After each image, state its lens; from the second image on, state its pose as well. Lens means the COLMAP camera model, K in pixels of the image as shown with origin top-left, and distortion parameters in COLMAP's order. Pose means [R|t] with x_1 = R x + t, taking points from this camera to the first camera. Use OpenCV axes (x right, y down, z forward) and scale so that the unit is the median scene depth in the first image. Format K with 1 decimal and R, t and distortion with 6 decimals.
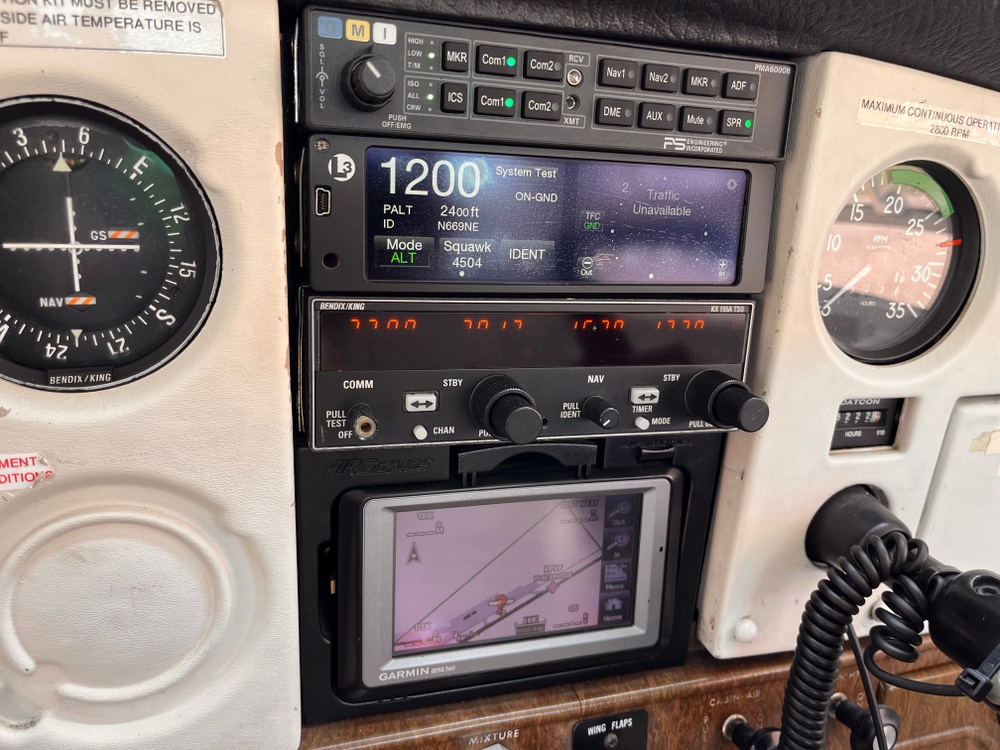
lens RADIAL K [[774.6, 0, 500.0], [0, 774.6, 375.0], [0, 0, 1]] dist [0.028681, -0.061233]
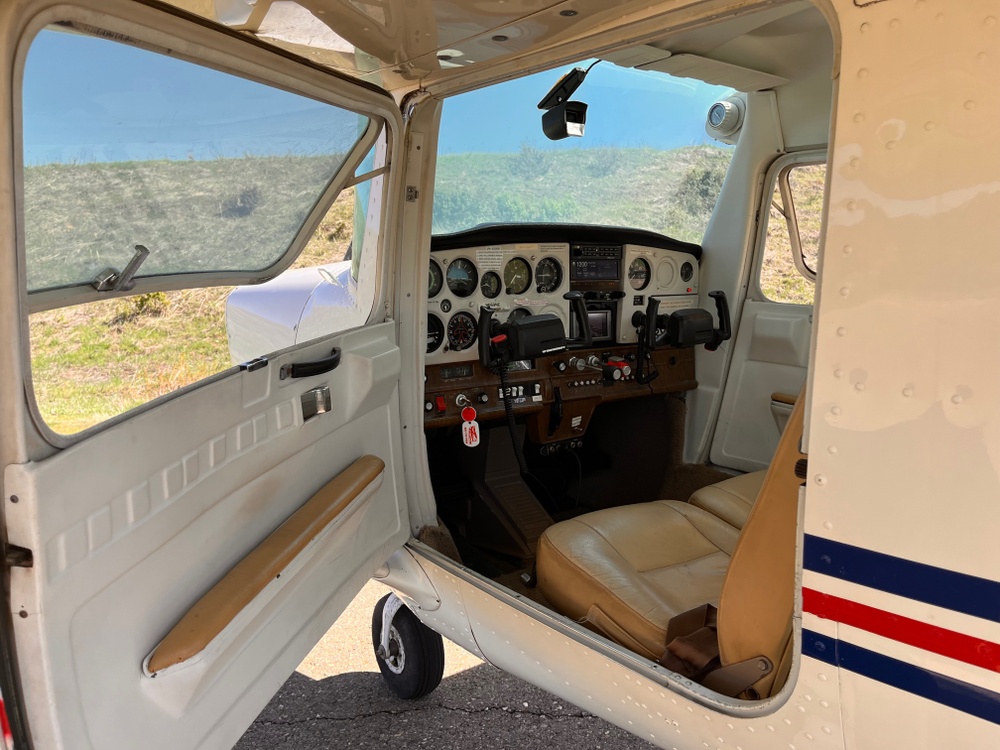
lens RADIAL K [[767.1, 0, 497.2], [0, 767.1, 383.8], [0, 0, 1]] dist [0.059478, -0.091889]
pose [[0.947284, -0.106056, 0.302332, -3.118459], [0.138845, 0.986303, -0.089047, 1.381220], [-0.288747, 0.126330, 0.949034, -5.464883]]
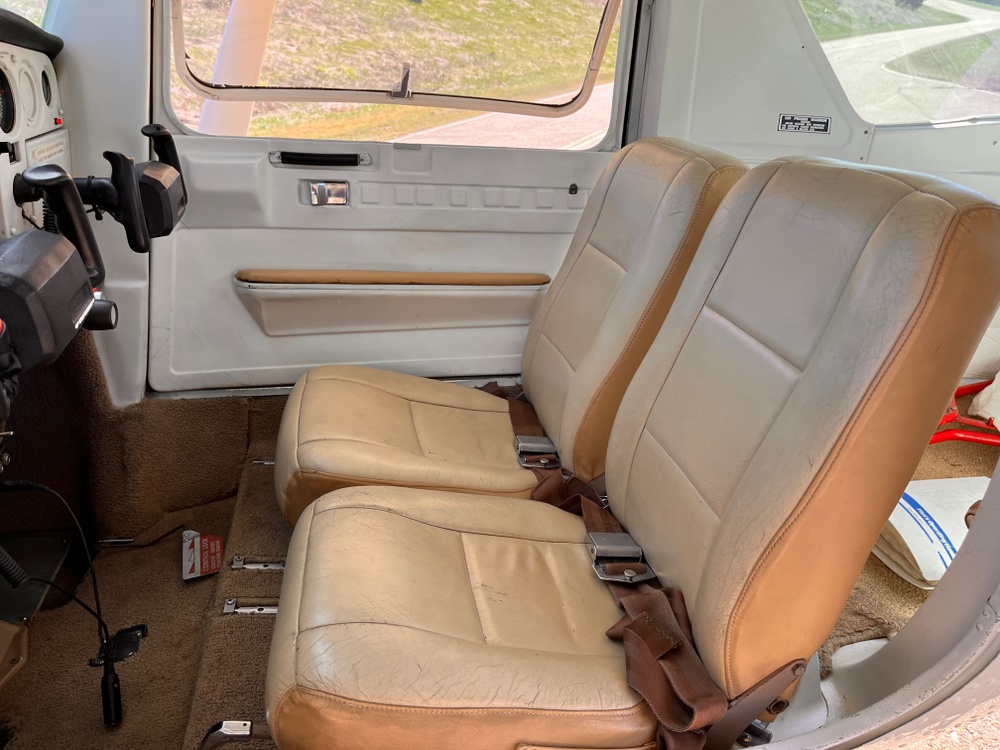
lens RADIAL K [[759.8, 0, 538.6], [0, 759.8, 379.1], [0, 0, 1]] dist [0.056304, -0.084326]
pose [[0.082386, -0.439681, 0.894368, -3.133214], [0.235201, 0.880646, 0.411269, 0.127842], [-0.968449, 0.176474, 0.175966, -1.783650]]
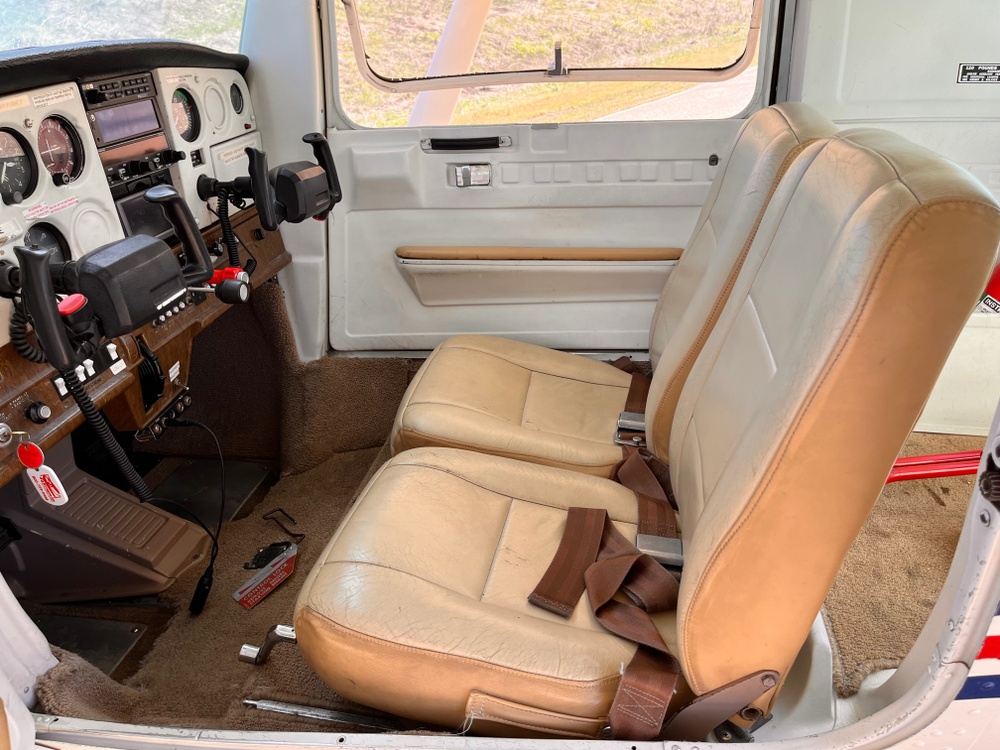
lens RADIAL K [[766.9, 0, 532.5], [0, 766.9, 386.6], [0, 0, 1]] dist [0.050041, -0.096254]
pose [[0.420266, -0.478102, 0.771230, -2.968544], [0.330079, 0.872255, 0.360860, 0.282387], [-0.845237, 0.102910, 0.524390, -2.947865]]
